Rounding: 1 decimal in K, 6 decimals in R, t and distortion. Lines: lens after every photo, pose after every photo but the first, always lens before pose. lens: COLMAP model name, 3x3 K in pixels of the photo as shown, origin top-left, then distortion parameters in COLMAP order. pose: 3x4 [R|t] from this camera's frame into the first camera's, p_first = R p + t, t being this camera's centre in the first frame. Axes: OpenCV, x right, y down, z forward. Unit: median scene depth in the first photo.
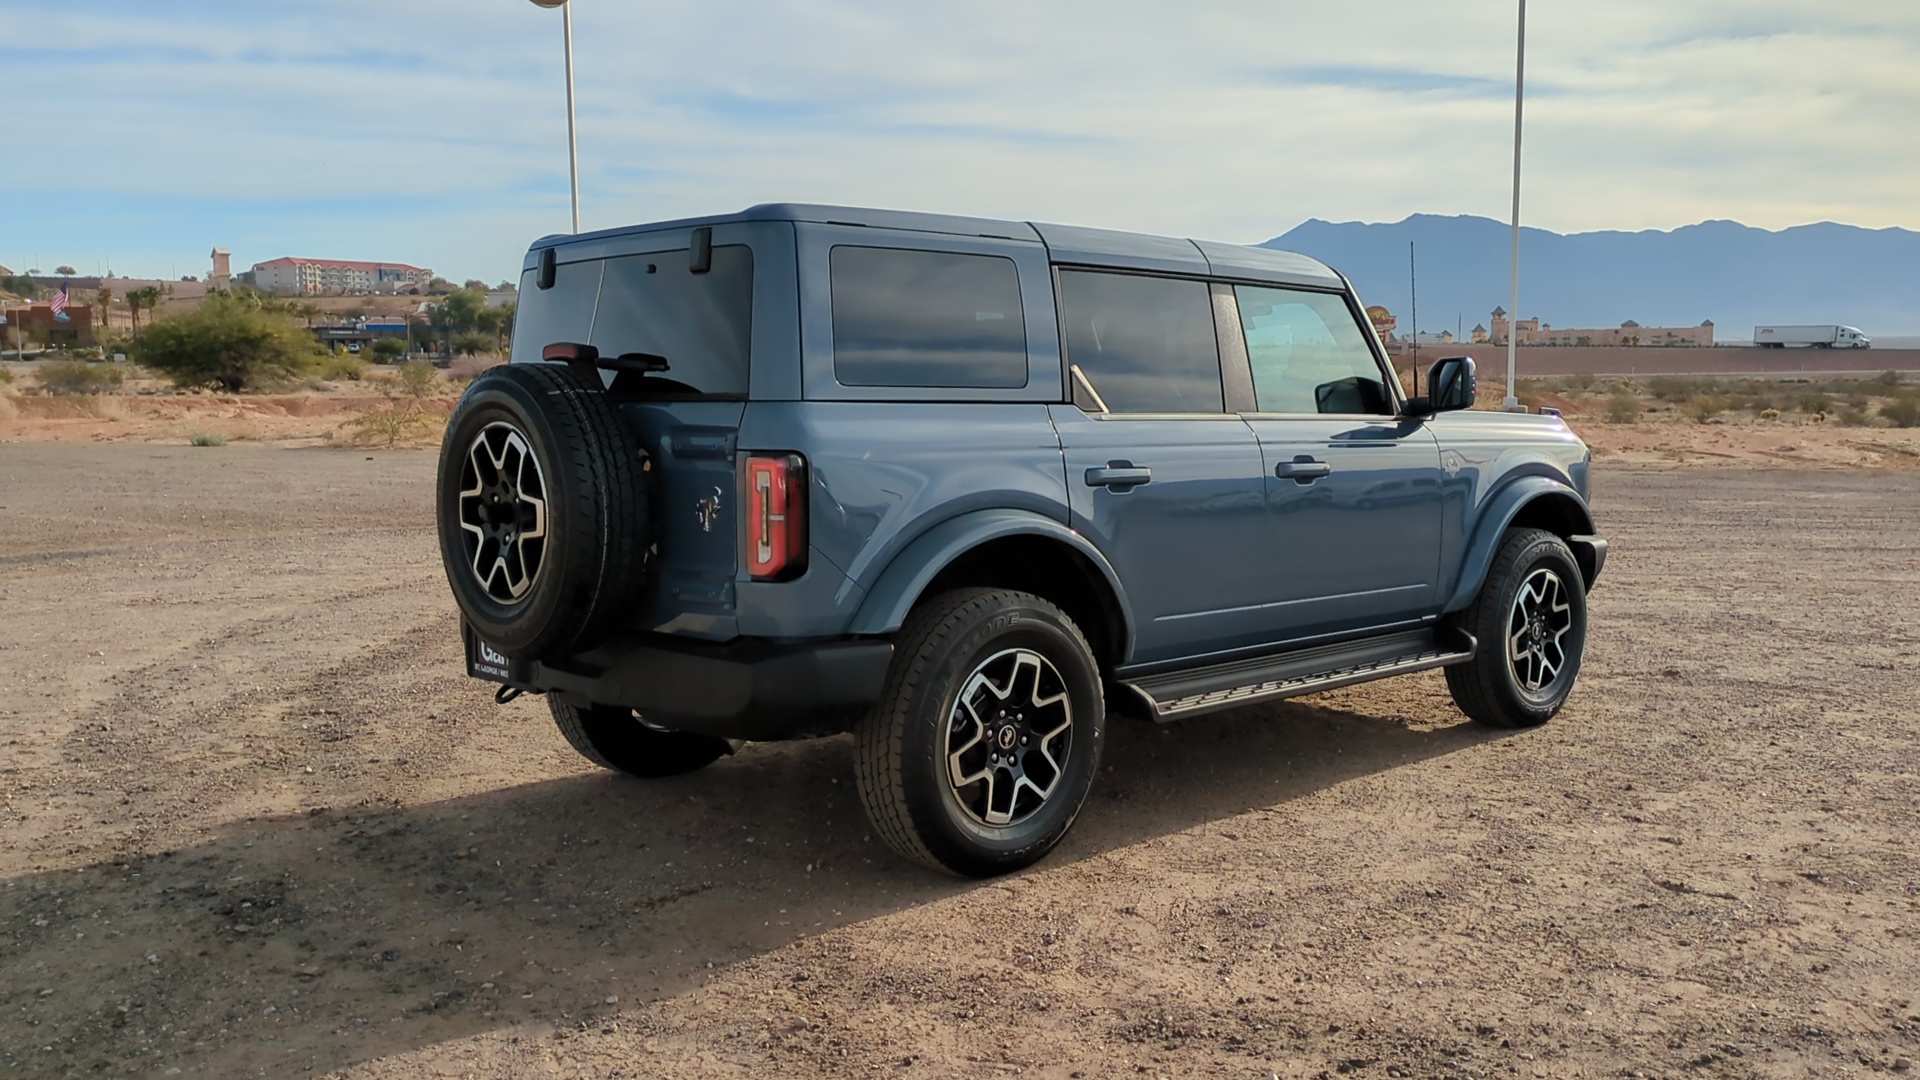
lens RADIAL K [[1645.7, 0, 970.6], [0, 1645.7, 549.2], [0, 0, 1]] dist [0.068071, -0.075356]
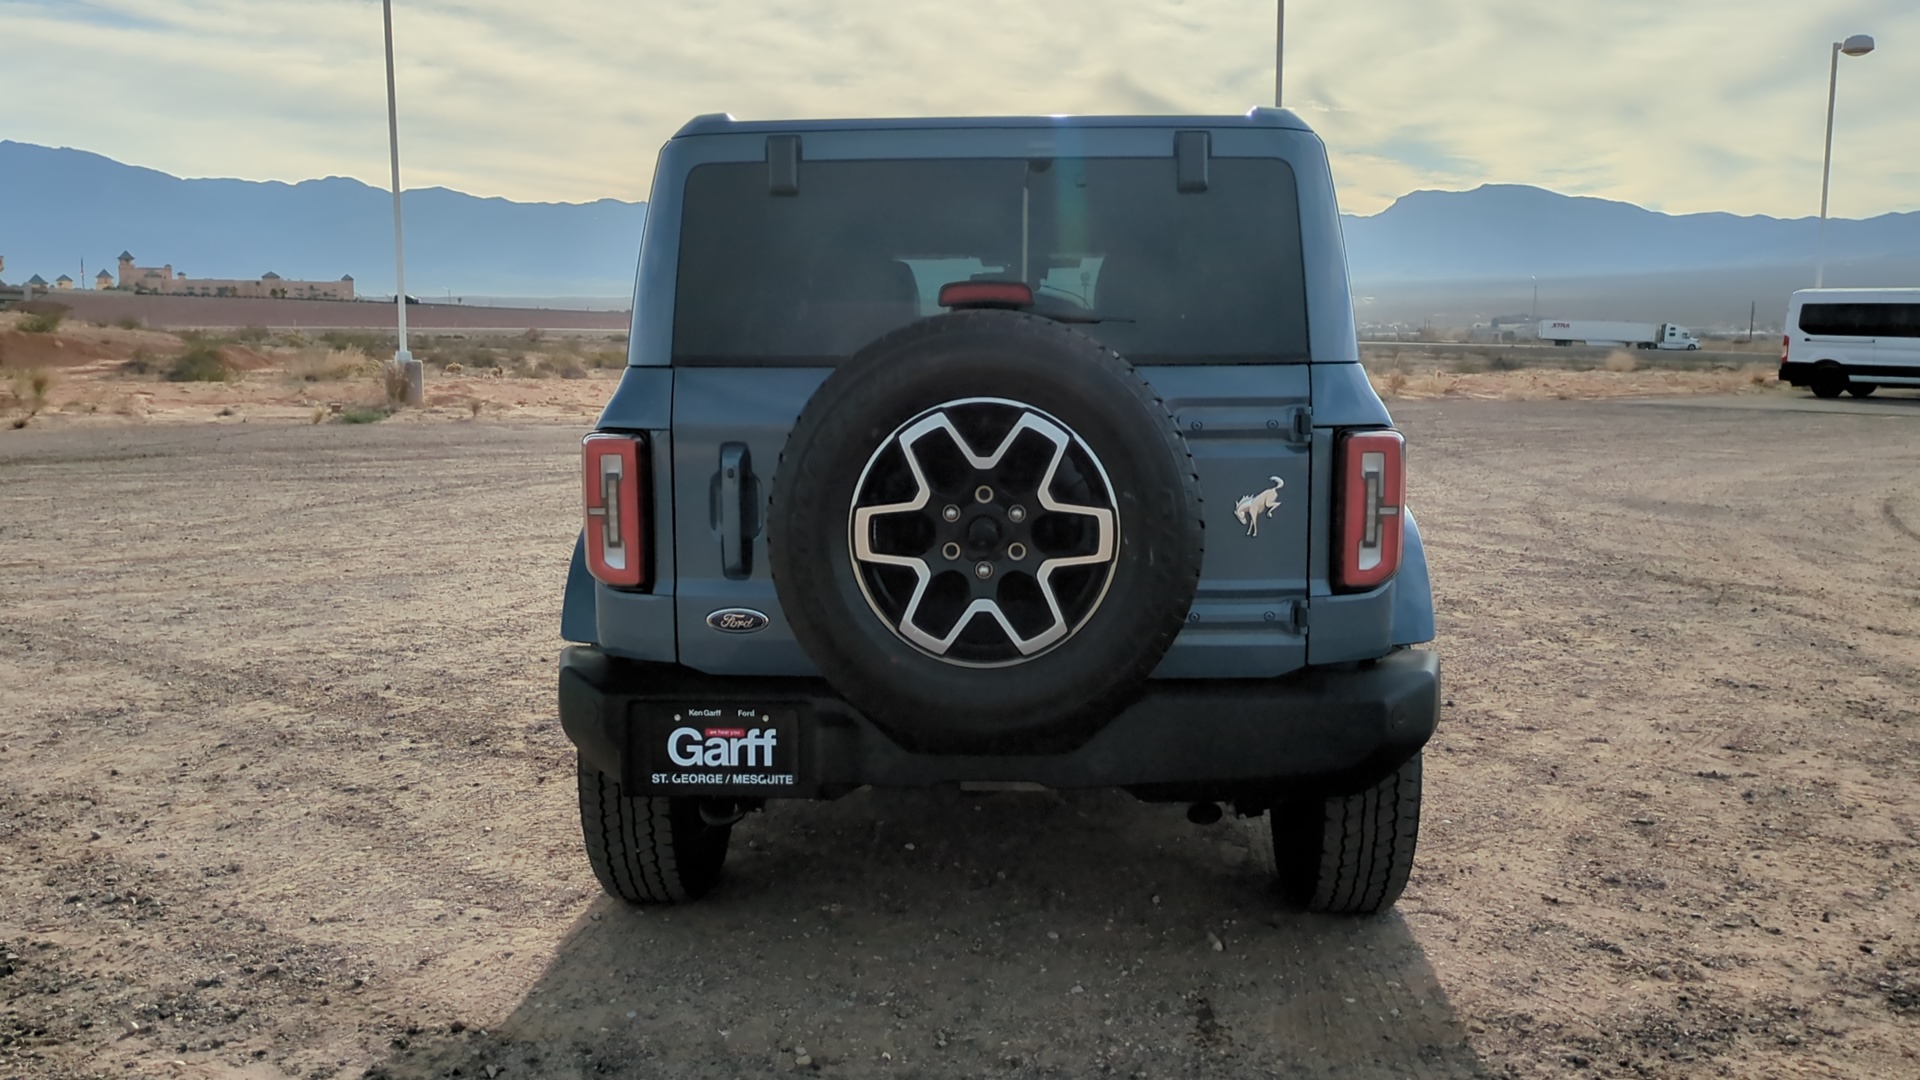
lens RADIAL K [[1645.7, 0, 972.7], [0, 1645.7, 548.7], [0, 0, 1]] dist [0.068071, -0.075356]
pose [[0.716104, -0.082834, 0.693062, -0.764622], [0.063791, 0.996545, 0.053194, -0.052489], [-0.695073, 0.006119, 0.718913, 0.532795]]
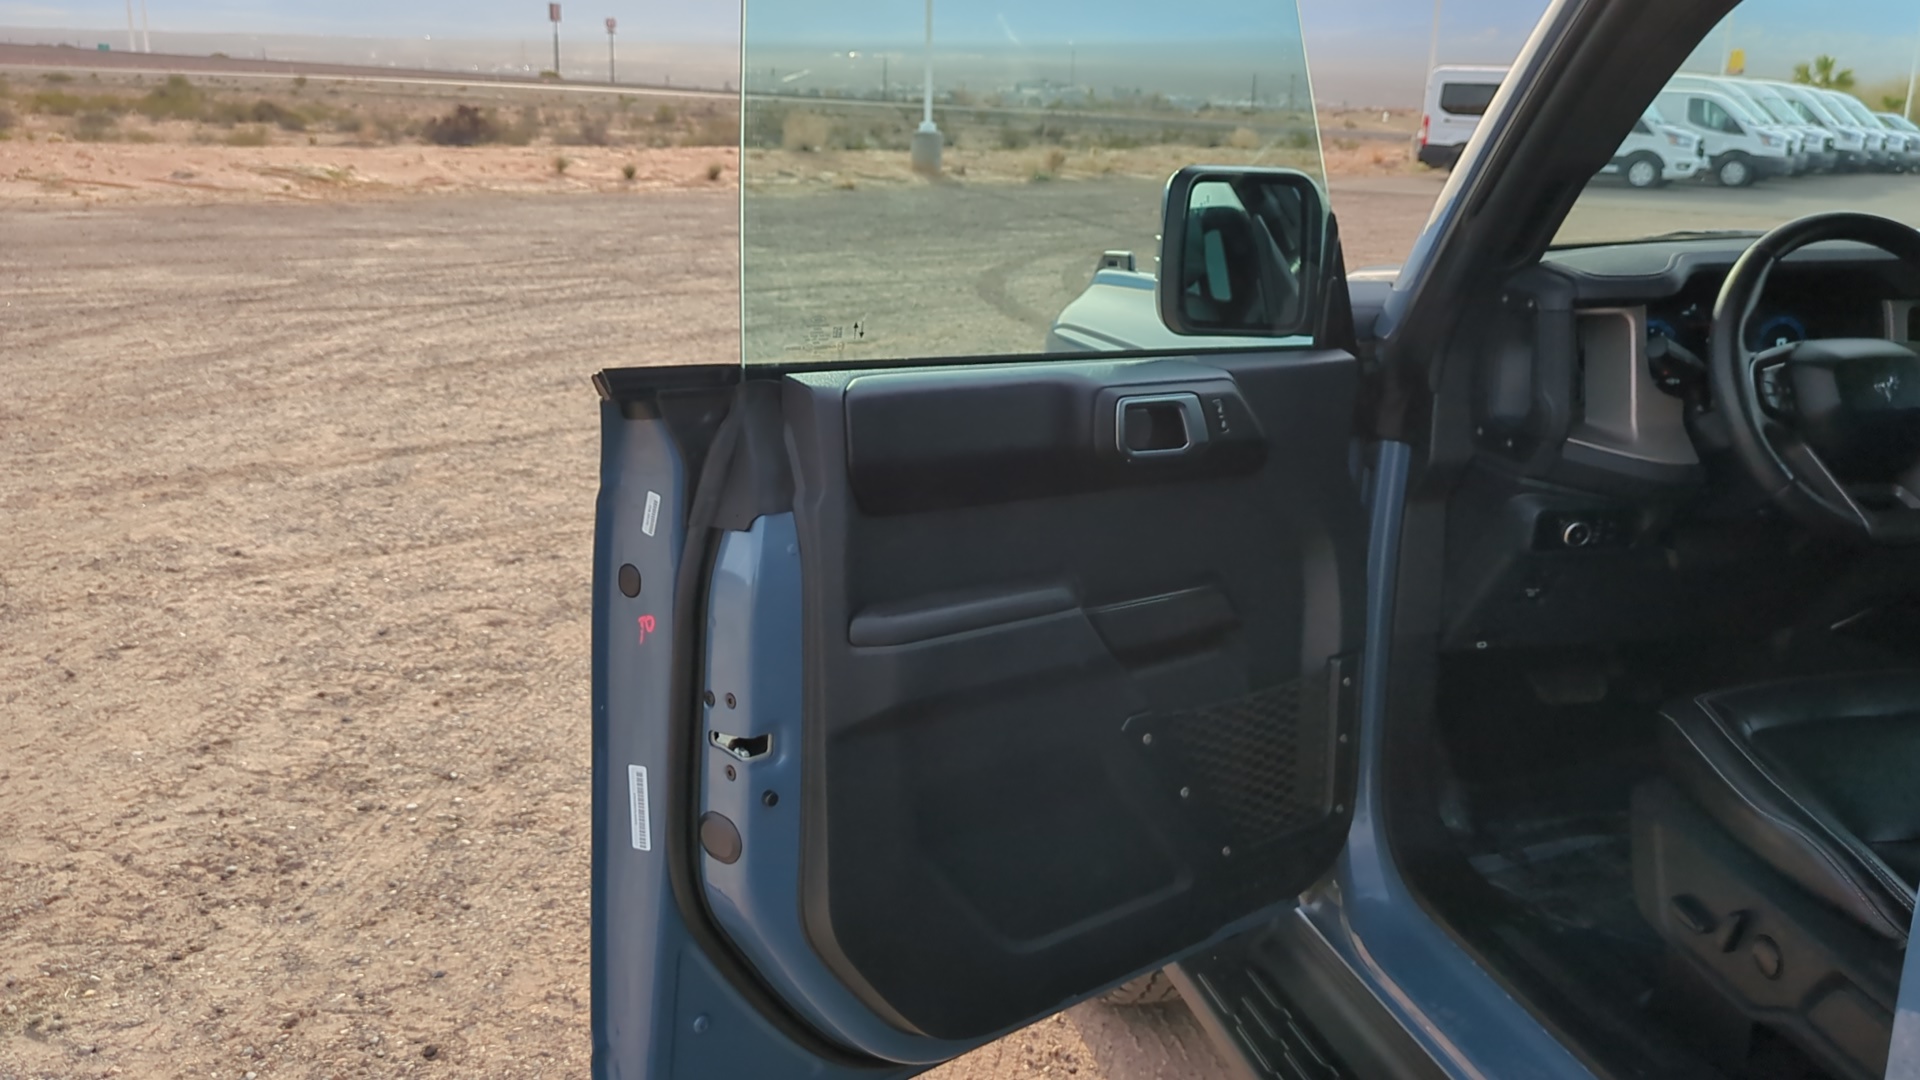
lens RADIAL K [[1645.7, 0, 974.4], [0, 1645.7, 526.6], [0, 0, 1]] dist [0.068071, -0.075356]
pose [[0.493559, -0.200826, 0.846208, -0.330697], [0.059382, 0.978486, 0.197584, -0.181518], [-0.867683, -0.047269, 0.494866, 1.518197]]
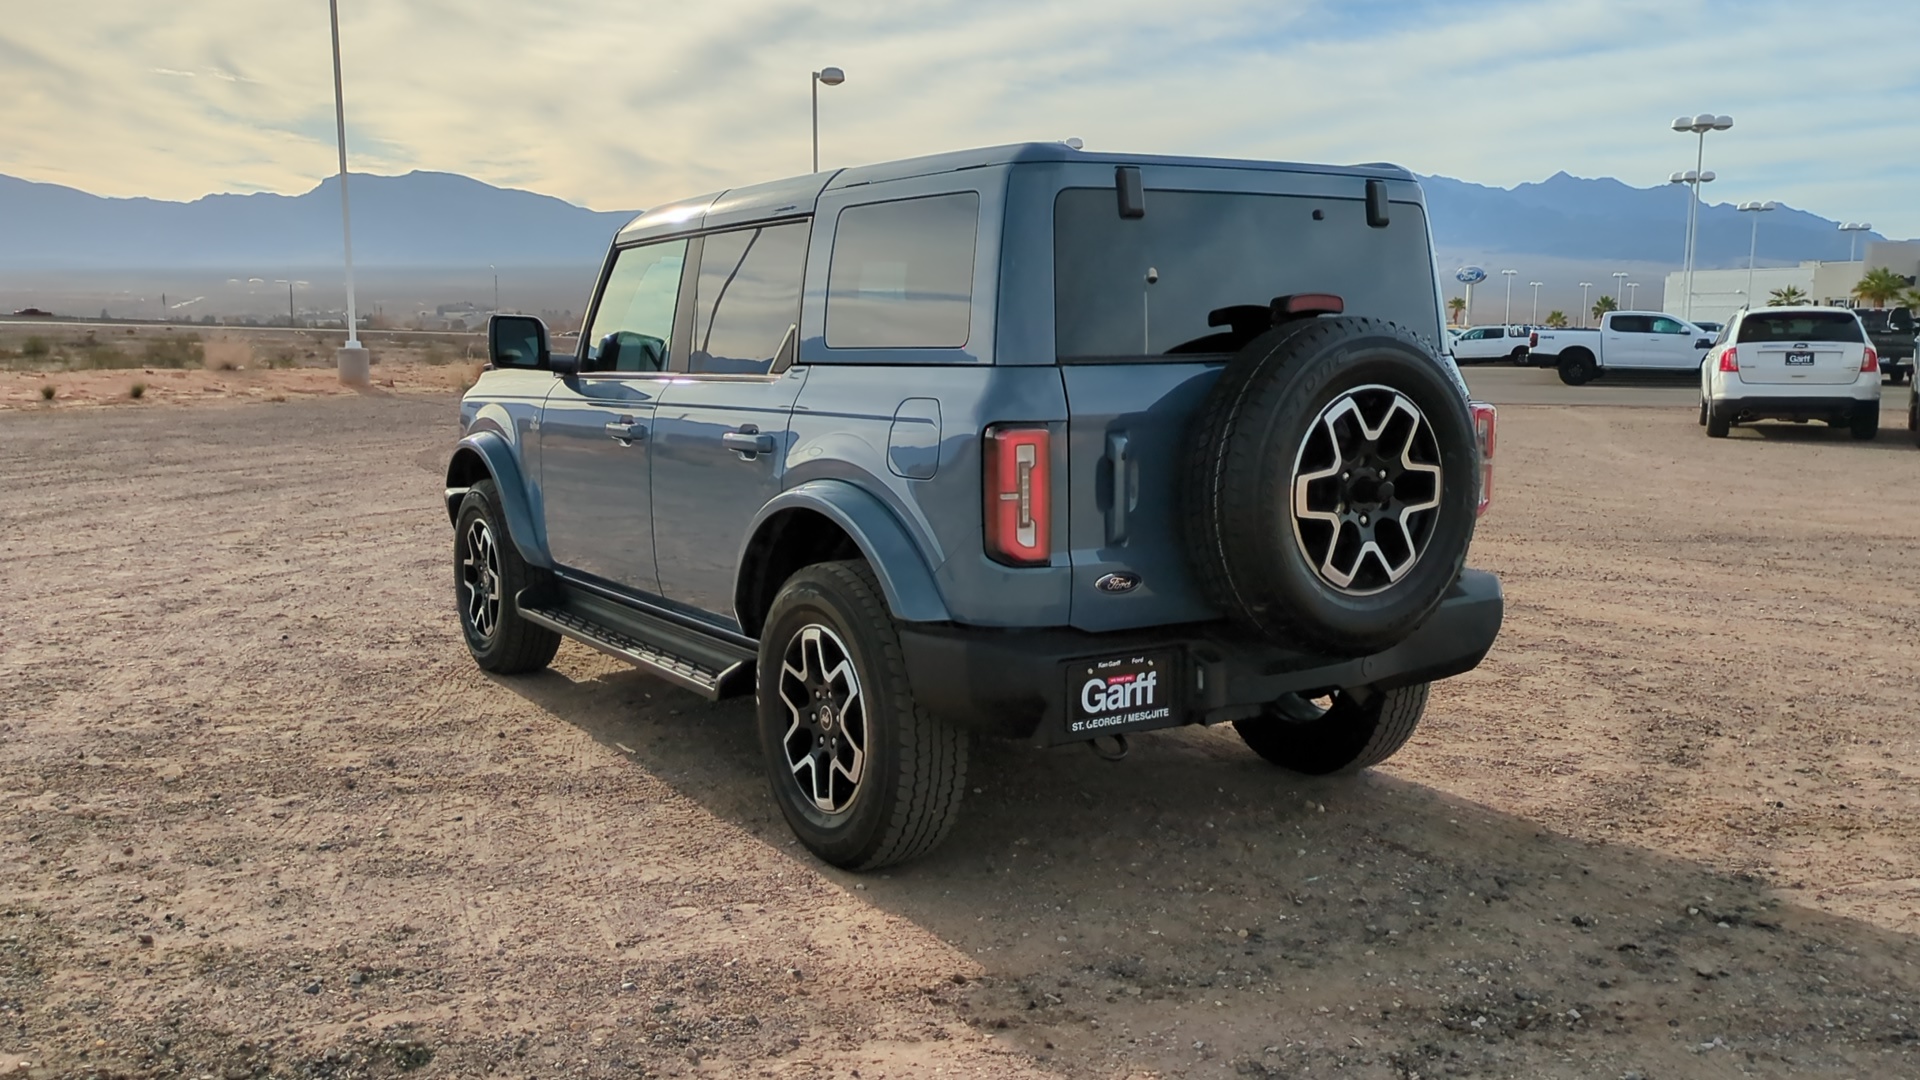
lens RADIAL K [[1645.7, 0, 978.9], [0, 1645.7, 544.9], [0, 0, 1]] dist [0.068071, -0.075356]
pose [[0.179037, -0.123827, 0.976019, -1.189789], [0.094844, 0.989600, 0.108152, -0.108430], [-0.979260, 0.073207, 0.188919, 1.058663]]
